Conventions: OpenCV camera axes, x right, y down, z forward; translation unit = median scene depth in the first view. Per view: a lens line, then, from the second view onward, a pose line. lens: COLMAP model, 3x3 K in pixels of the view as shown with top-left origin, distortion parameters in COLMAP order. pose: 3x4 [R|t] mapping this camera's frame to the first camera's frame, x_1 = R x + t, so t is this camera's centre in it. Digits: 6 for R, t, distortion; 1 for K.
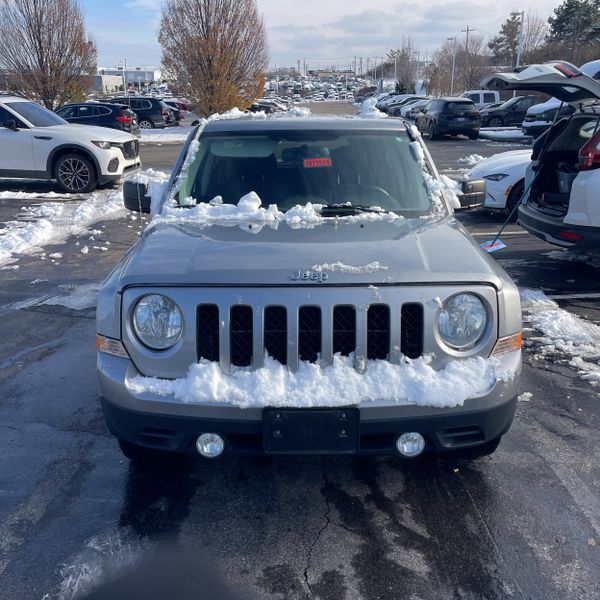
lens RADIAL K [[605.5, 0, 299.4], [0, 605.5, 308.0], [0, 0, 1]] dist [0.084932, -0.101535]
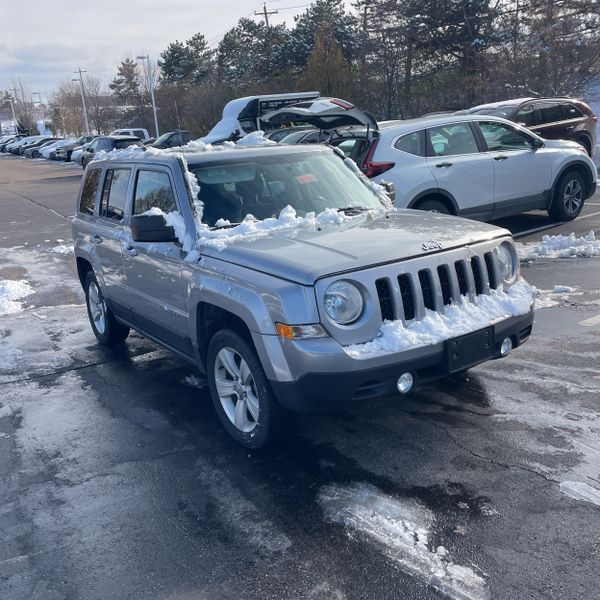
lens RADIAL K [[605.5, 0, 299.4], [0, 605.5, 308.0], [0, 0, 1]] dist [0.084932, -0.101535]
pose [[0.826715, -0.203251, 0.524625, -0.625938], [0.232808, 0.972472, 0.009893, 0.000733], [-0.512194, 0.113958, 0.851276, -0.012216]]
